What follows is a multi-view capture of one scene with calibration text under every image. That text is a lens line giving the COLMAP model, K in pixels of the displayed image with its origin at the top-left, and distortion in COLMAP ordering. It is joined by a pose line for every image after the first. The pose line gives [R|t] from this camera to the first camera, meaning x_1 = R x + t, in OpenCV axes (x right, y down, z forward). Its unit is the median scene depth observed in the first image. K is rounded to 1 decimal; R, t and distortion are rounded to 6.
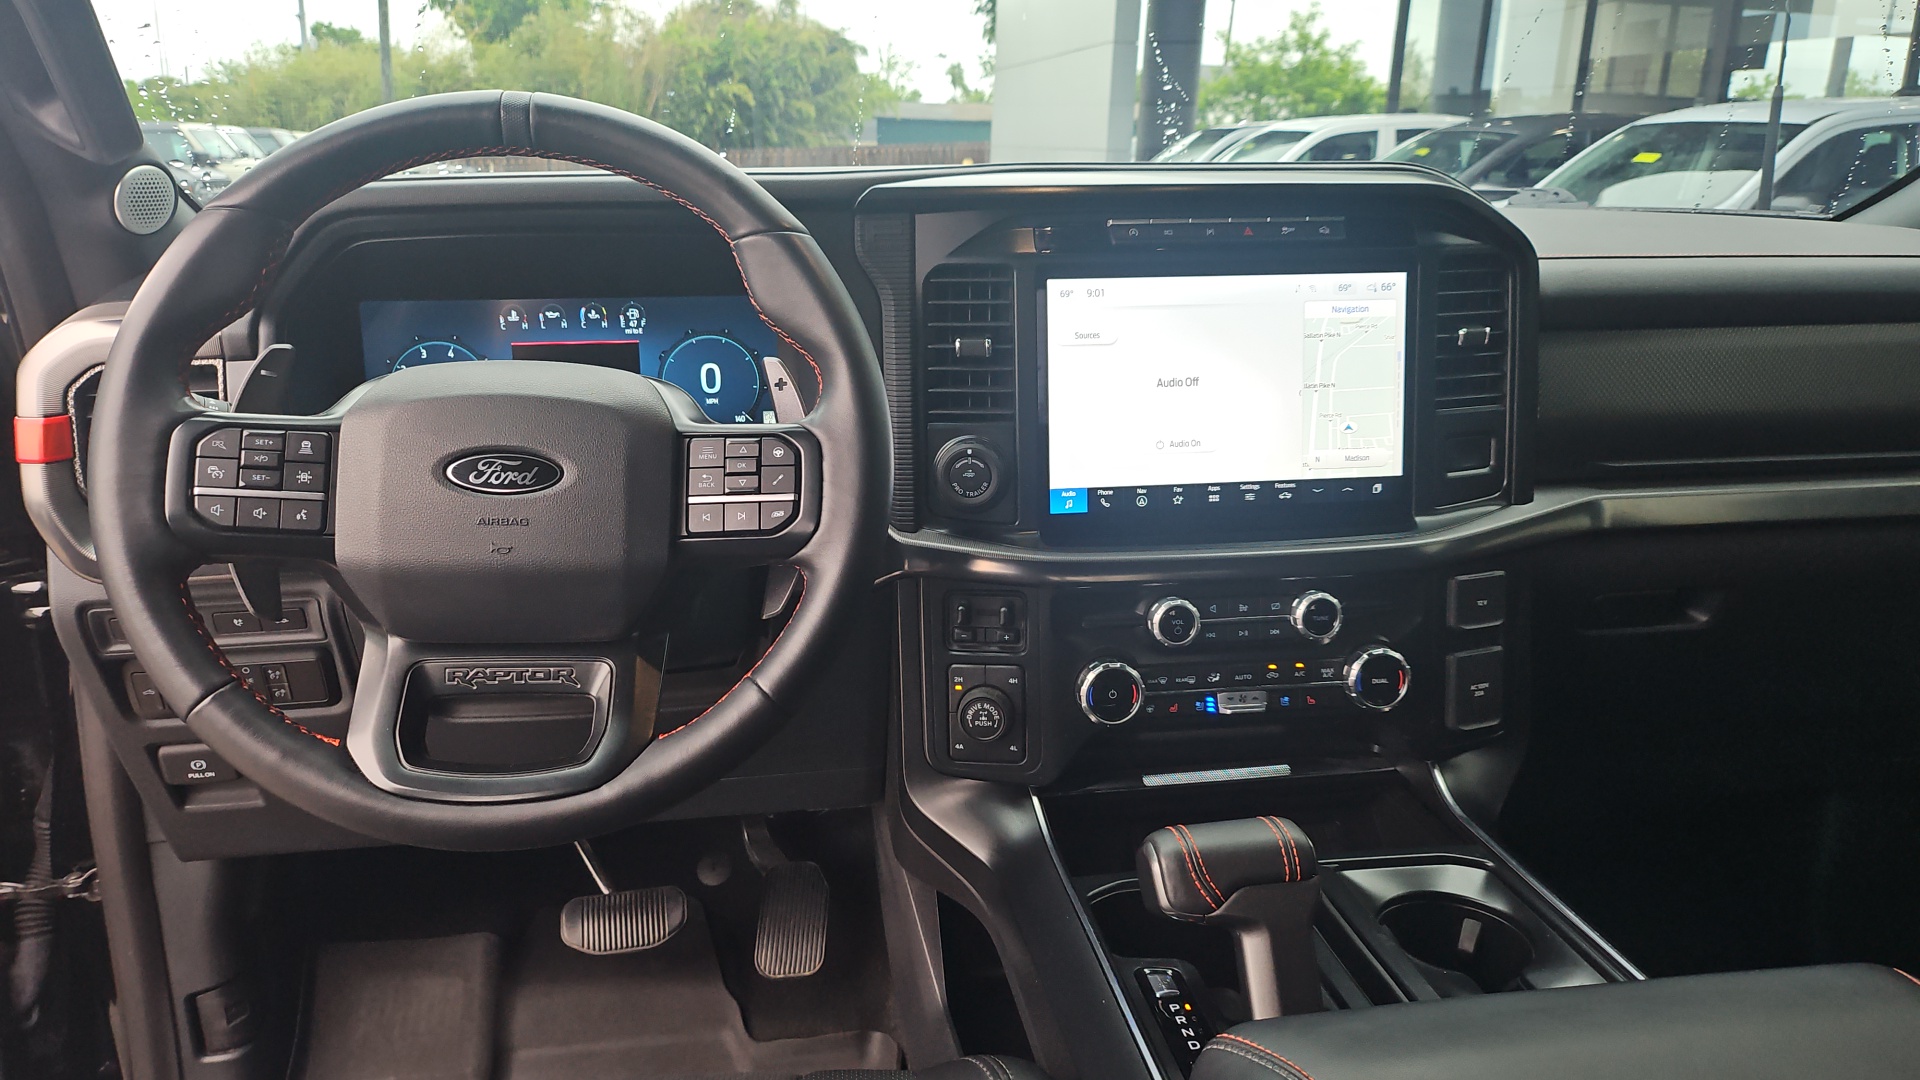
lens RADIAL K [[1316.2, 0, 966.3], [0, 1316.2, 547.0], [0, 0, 1]] dist [0.045366, -0.055756]
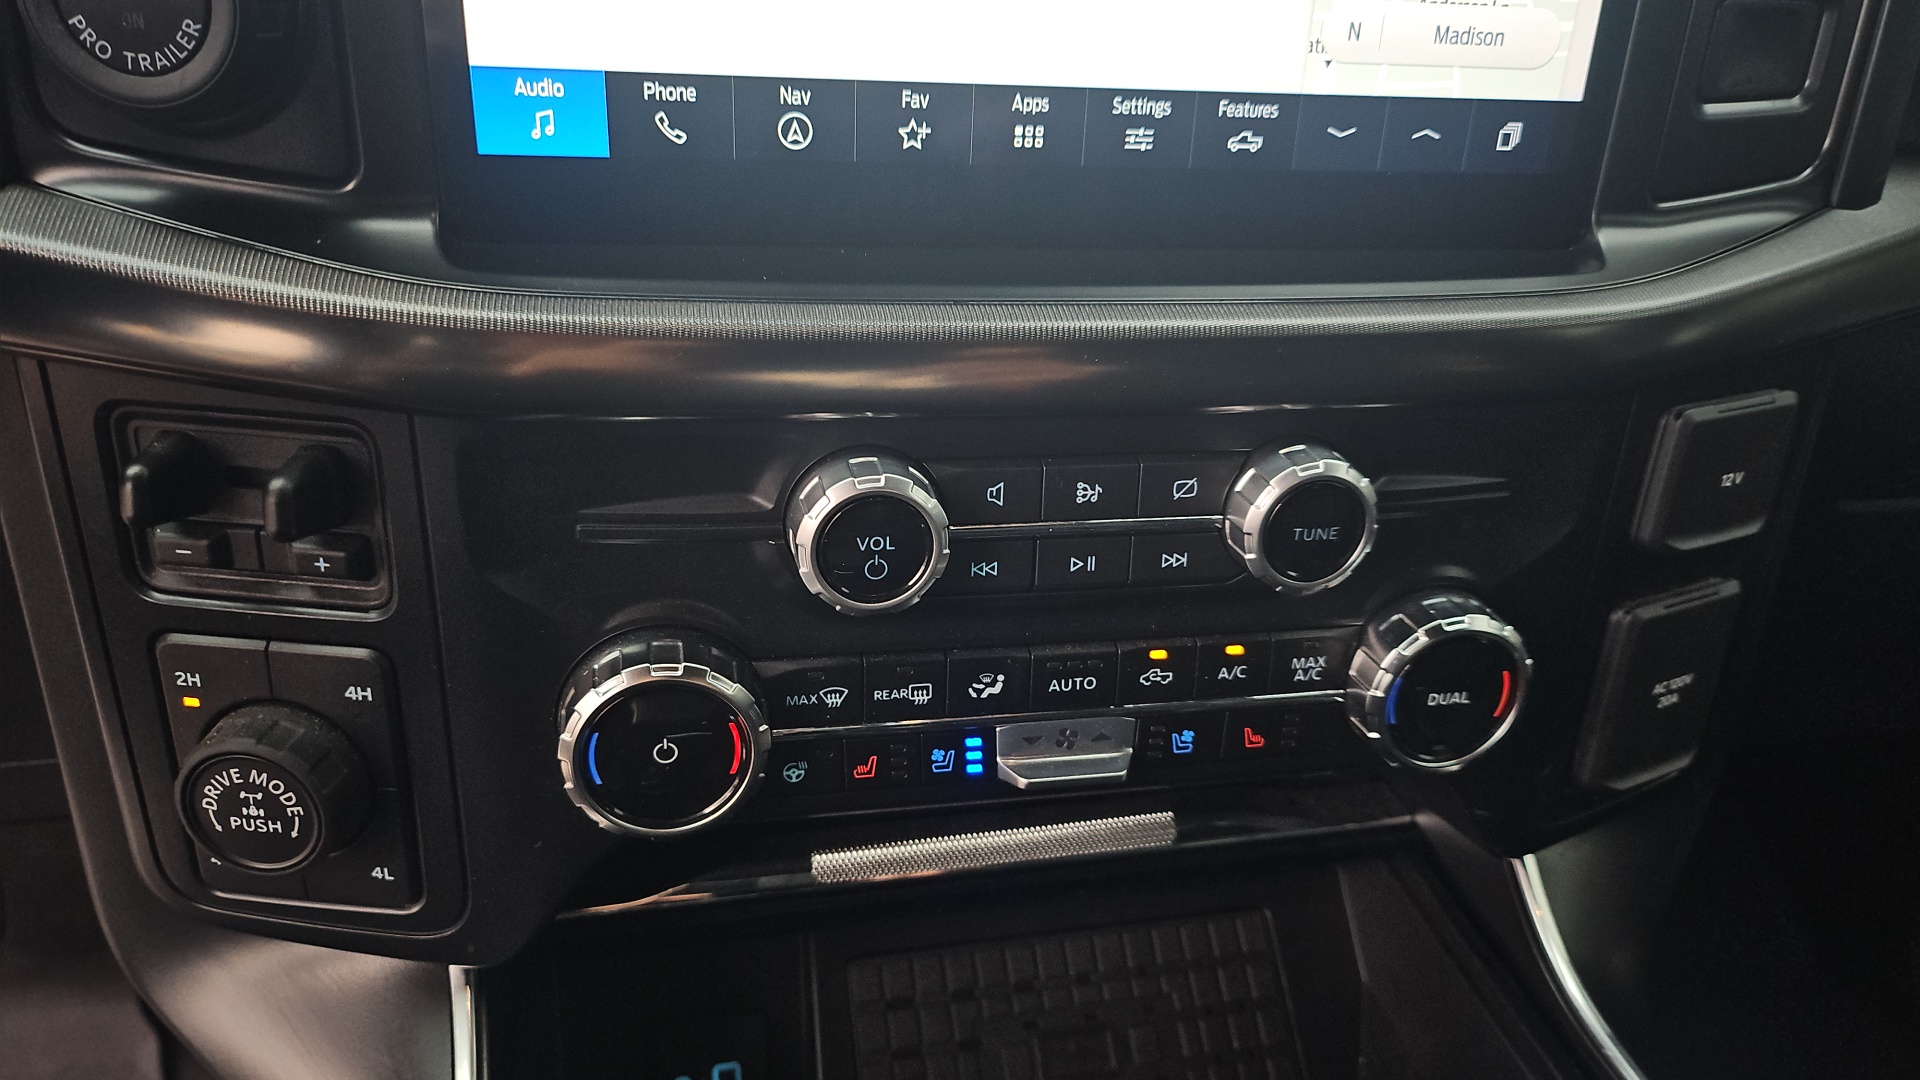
lens RADIAL K [[1335.7, 0, 966.0], [0, 1335.7, 551.3], [0, 0, 1]] dist [0.038596, -0.058157]
pose [[0.994693, 0.032784, 0.097520, 0.146749], [-0.056702, 0.965608, 0.253745, -0.021852], [-0.085848, -0.257928, 0.962343, 0.673887]]
